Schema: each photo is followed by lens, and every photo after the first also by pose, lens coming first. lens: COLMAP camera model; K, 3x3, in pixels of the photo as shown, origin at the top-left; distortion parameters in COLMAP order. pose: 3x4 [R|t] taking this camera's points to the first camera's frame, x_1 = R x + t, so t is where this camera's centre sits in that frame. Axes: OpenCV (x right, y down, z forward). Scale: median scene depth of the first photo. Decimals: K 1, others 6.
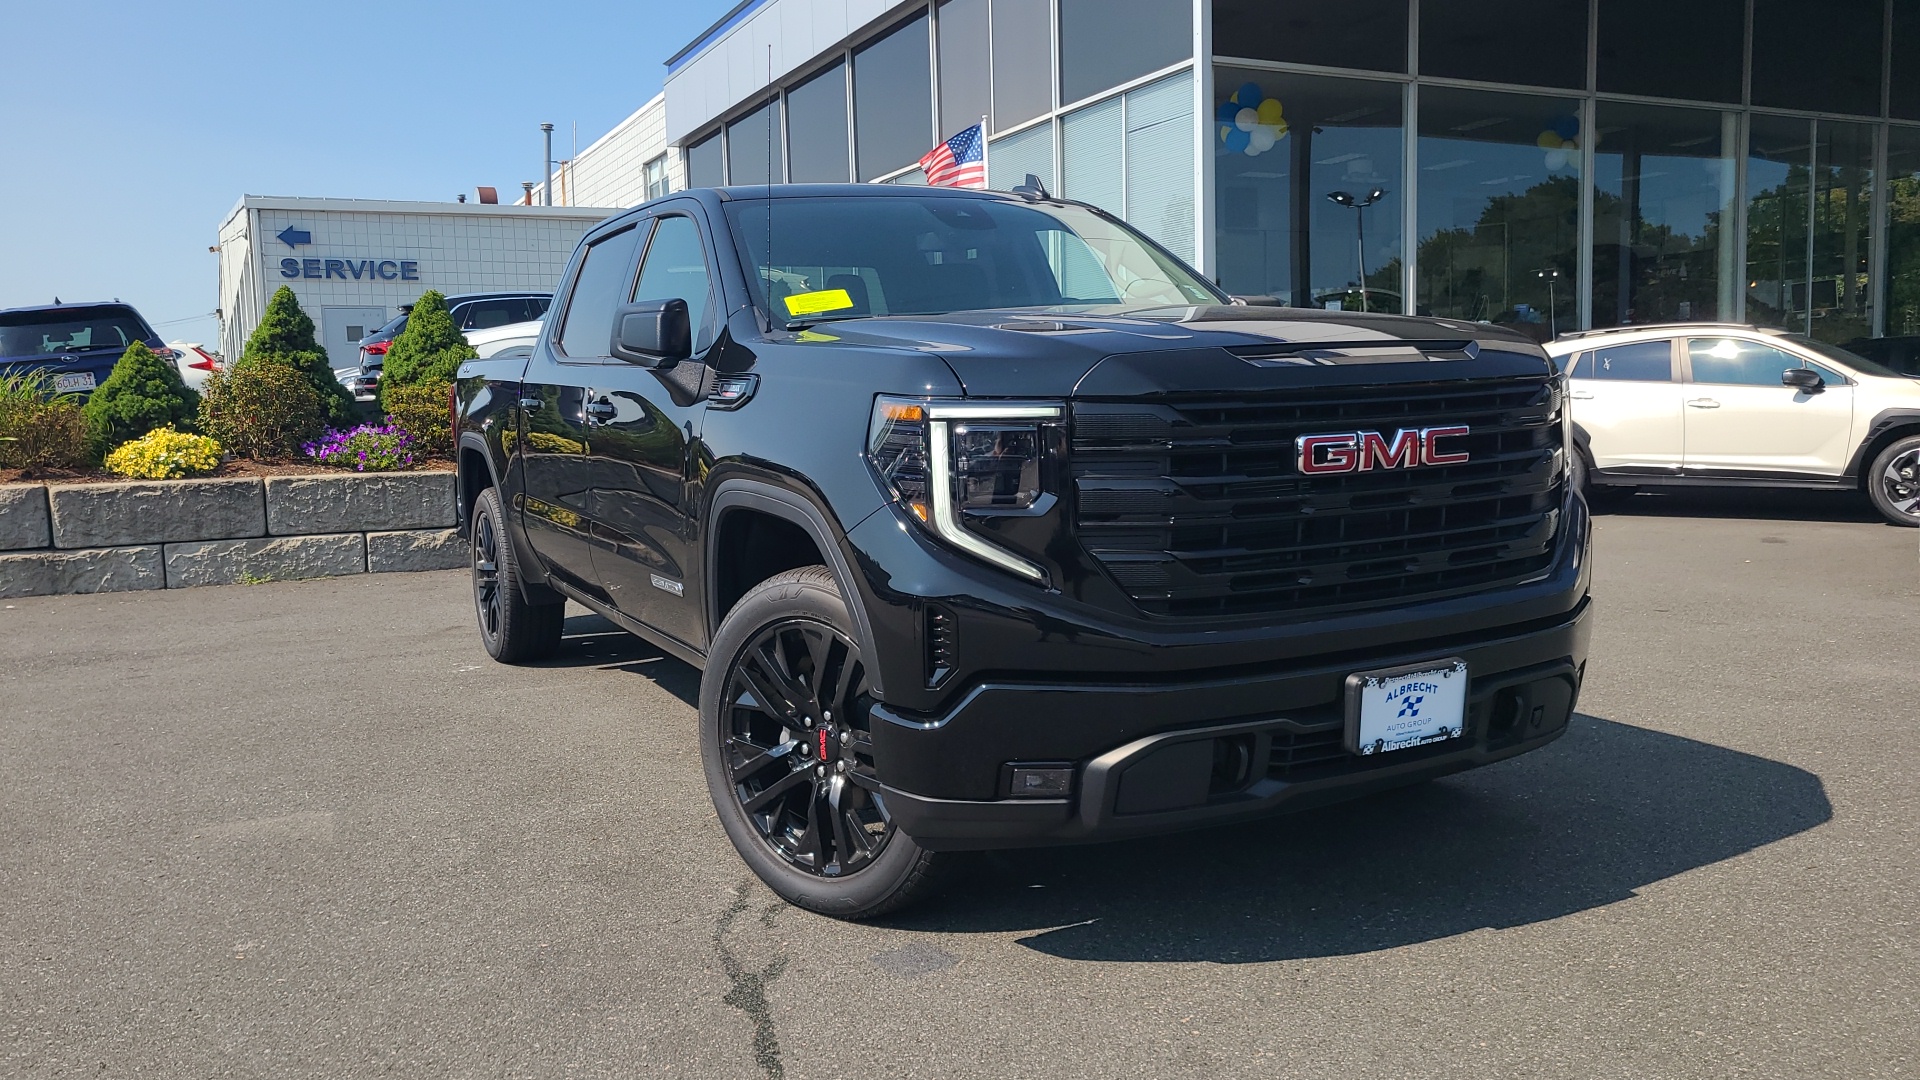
lens RADIAL K [[1437.3, 0, 942.1], [0, 1437.3, 538.7], [0, 0, 1]] dist [0.049321, -0.028561]
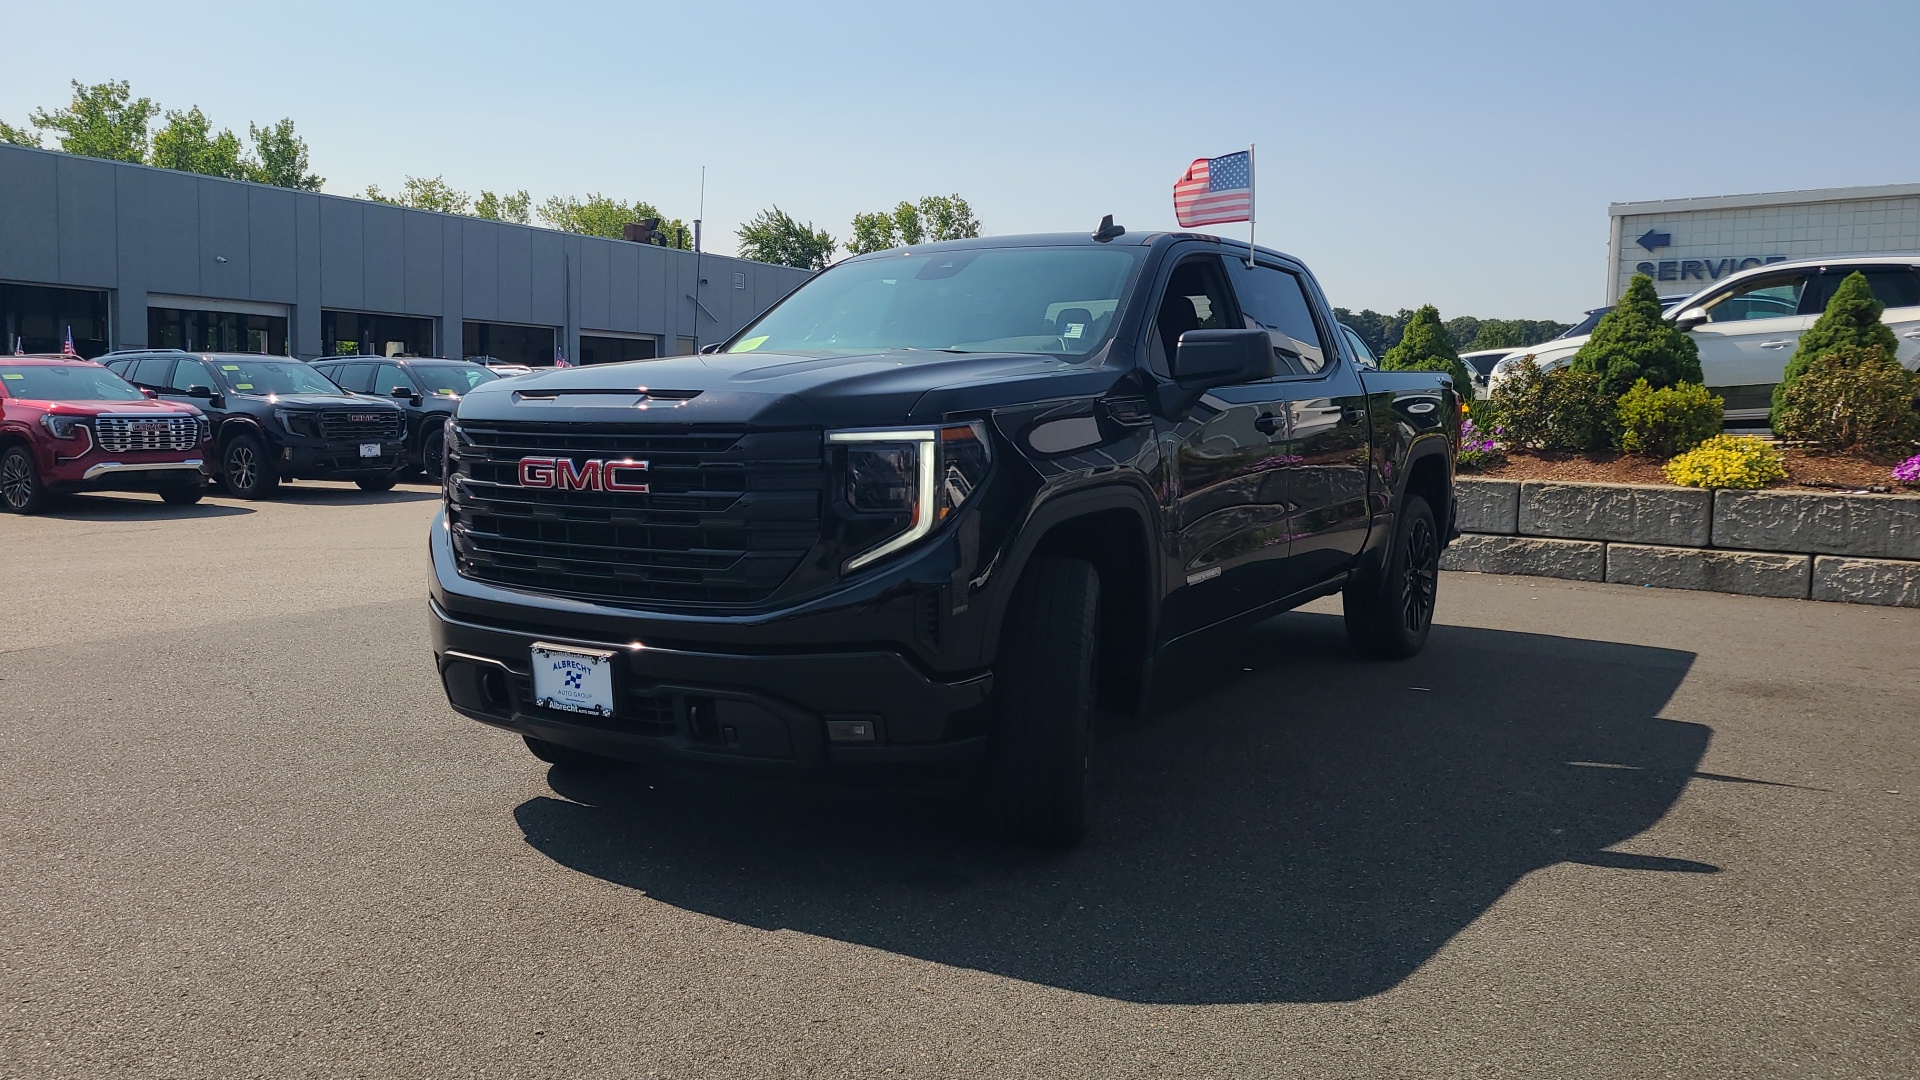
lens RADIAL K [[1502.3, 0, 913.9], [0, 1502.3, 494.6], [0, 0, 1]] dist [-0.005644, 0.002957]
pose [[0.476997, 0.086322, -0.874655, 1.389088], [-0.112504, 0.992975, 0.036645, -0.108759], [0.871674, 0.080922, 0.483358, 0.534926]]
